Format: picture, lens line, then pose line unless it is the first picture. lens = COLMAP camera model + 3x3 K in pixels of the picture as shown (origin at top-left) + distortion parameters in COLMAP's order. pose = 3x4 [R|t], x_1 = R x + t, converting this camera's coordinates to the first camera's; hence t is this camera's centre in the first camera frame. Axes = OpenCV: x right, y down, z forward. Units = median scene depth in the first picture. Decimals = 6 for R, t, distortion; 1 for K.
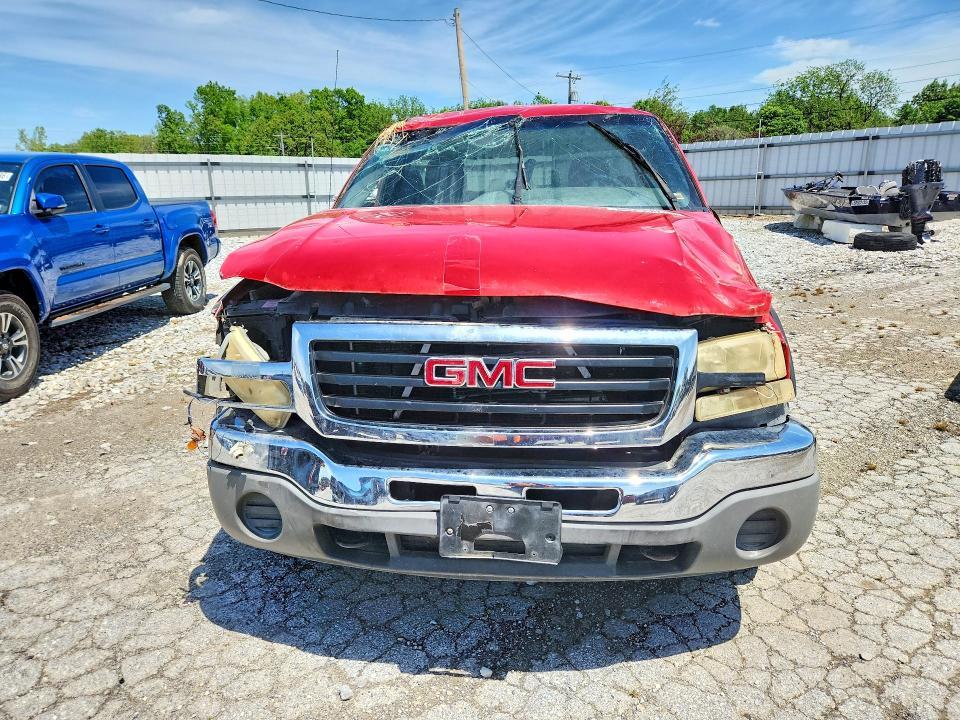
lens RADIAL K [[717.1, 0, 474.9], [0, 717.1, 328.9], [0, 0, 1]] dist [0.006089, -0.010677]
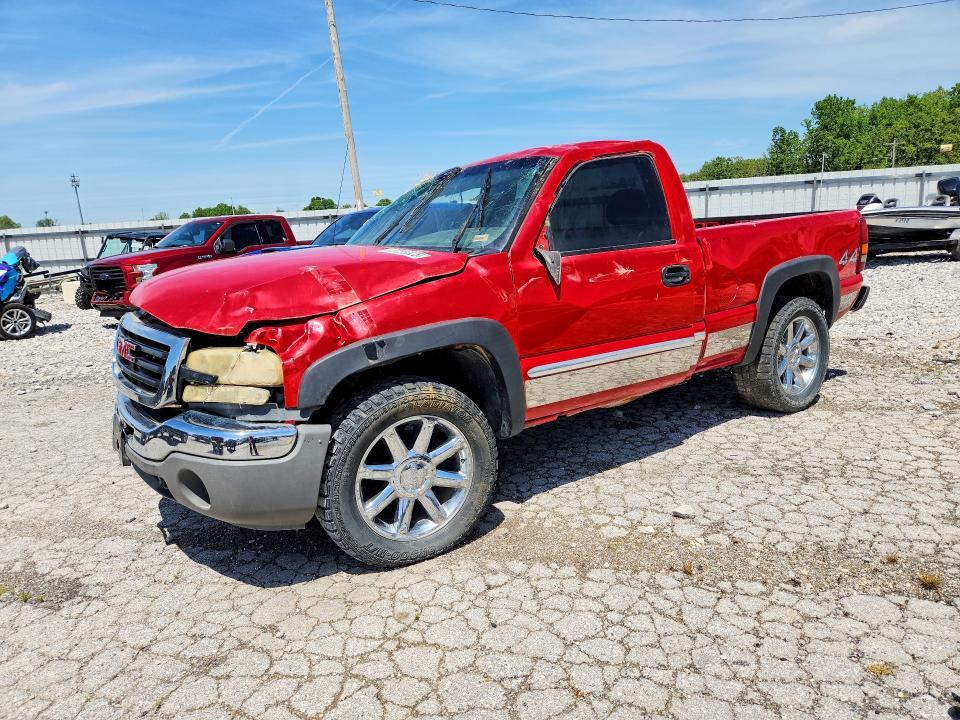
lens RADIAL K [[717.1, 0, 479.2], [0, 717.1, 367.2], [0, 0, 1]] dist [0.006089, -0.010677]
pose [[0.608176, 0.124872, -0.783919, 0.283858], [-0.102508, 0.991635, 0.078433, -0.017999], [0.787156, 0.032657, 0.615889, 0.091809]]
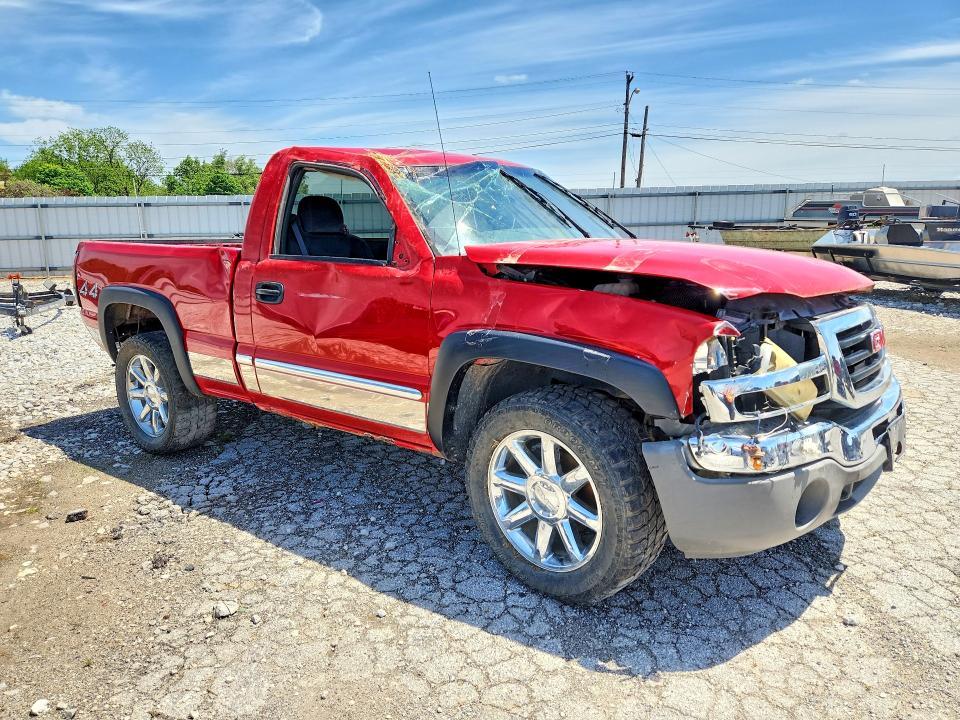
lens RADIAL K [[717.1, 0, 483.9], [0, 717.1, 357.1], [0, 0, 1]] dist [0.006089, -0.010677]
pose [[0.500368, -0.122245, 0.857139, -0.244064], [0.169063, 0.984721, 0.041747, -0.014806], [-0.849146, 0.124021, 0.513390, 0.139473]]
